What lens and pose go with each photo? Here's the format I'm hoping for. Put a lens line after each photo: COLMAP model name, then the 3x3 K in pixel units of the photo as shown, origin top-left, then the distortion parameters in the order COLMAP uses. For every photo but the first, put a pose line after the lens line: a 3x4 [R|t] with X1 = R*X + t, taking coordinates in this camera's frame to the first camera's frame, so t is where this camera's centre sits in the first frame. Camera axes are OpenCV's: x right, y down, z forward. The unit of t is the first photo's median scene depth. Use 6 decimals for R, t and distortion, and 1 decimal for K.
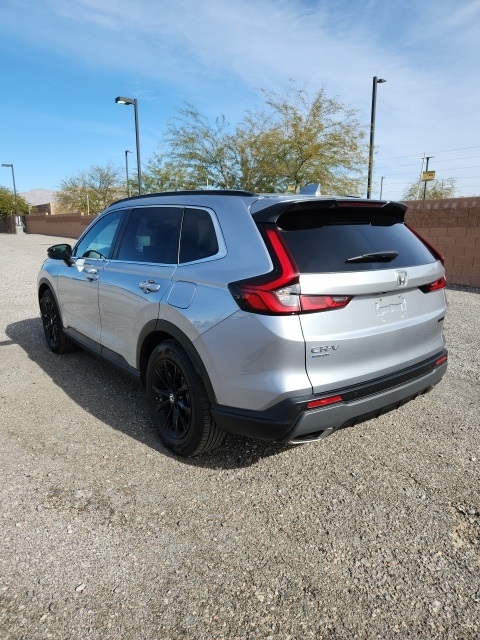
lens RADIAL K [[427.1, 0, 240.0], [0, 427.1, 320.0], [0, 0, 1]] dist [-0.001692, -0.000741]
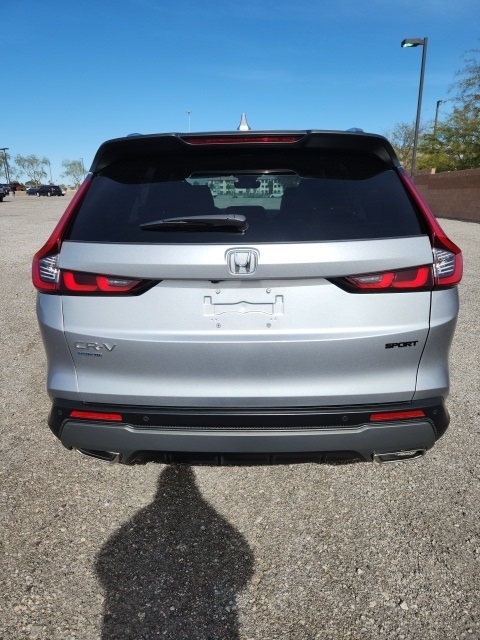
lens RADIAL K [[432.6, 0, 240.0], [0, 432.6, 320.0], [0, 0, 1]] dist [0.039811, -0.049406]
pose [[0.769625, 0.155173, -0.619354, 0.104618], [-0.108799, 0.987704, 0.112264, -0.011083], [0.629159, -0.019016, 0.777044, 0.069426]]
